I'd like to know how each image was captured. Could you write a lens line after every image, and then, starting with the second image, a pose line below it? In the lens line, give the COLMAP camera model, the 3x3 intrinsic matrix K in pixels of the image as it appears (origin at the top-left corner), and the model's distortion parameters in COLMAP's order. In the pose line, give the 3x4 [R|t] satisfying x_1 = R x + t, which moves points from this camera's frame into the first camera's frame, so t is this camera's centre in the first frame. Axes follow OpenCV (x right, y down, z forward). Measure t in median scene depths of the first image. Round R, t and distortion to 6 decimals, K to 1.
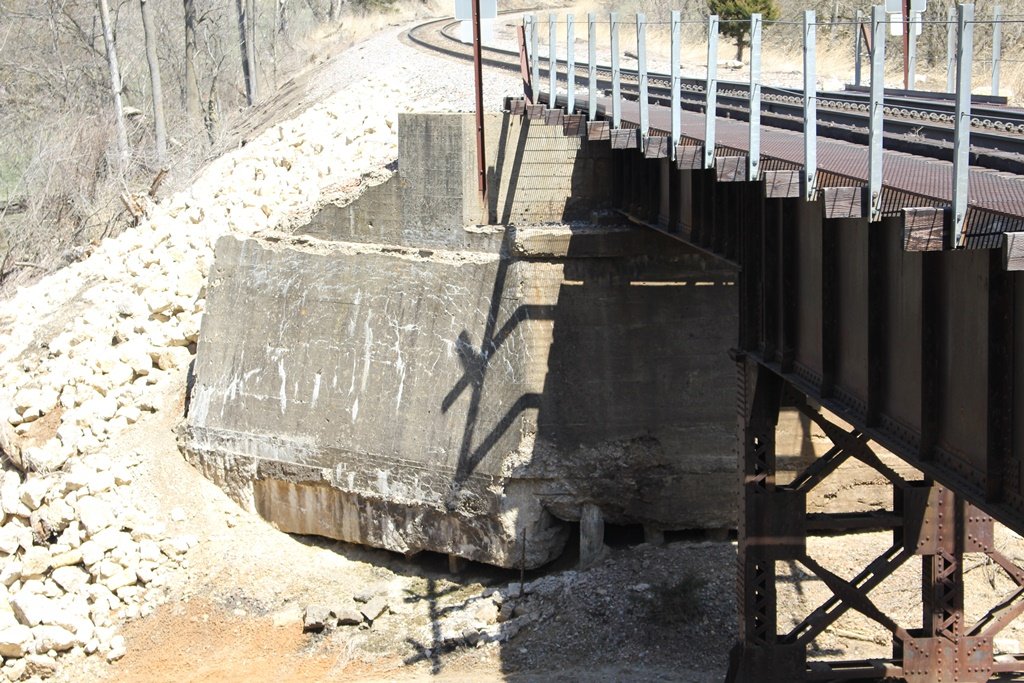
lens RADIAL K [[2428.7, 0, 512.0], [0, 2428.7, 341.5], [0, 0, 1]] dist [-0.038259, -0.036763]
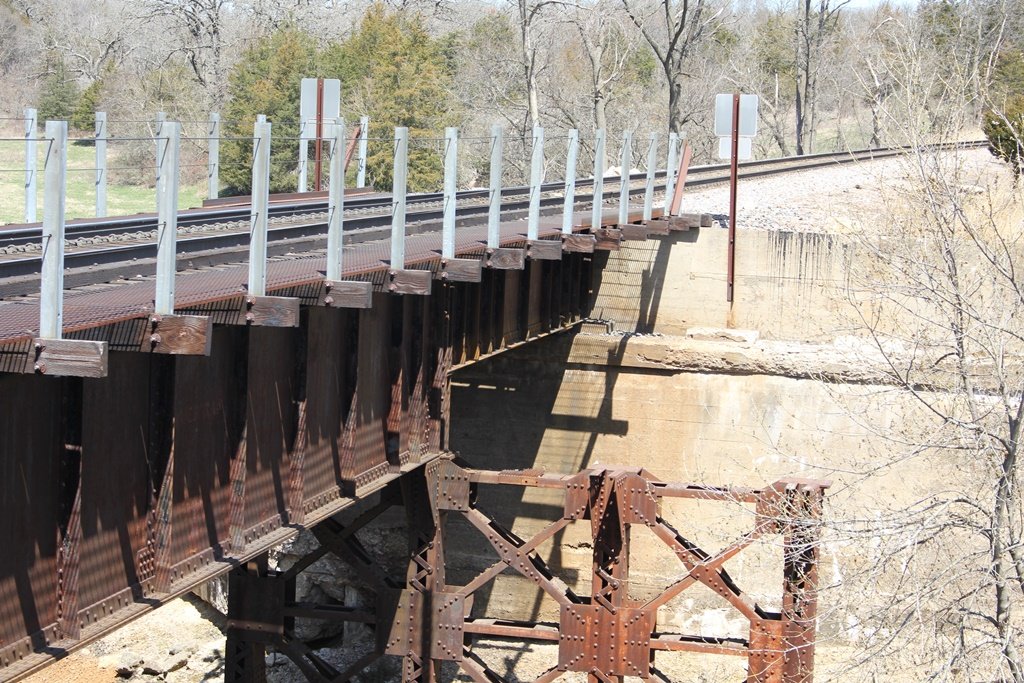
lens RADIAL K [[2410.6, 0, 497.4], [0, 2410.6, 340.3], [0, 0, 1]] dist [0.006944, 0.425148]
pose [[0.941934, 0.082284, -0.325560, 0.421636], [-0.095875, 0.995056, -0.025896, -0.017683], [0.321820, 0.055606, 0.945167, 0.032998]]
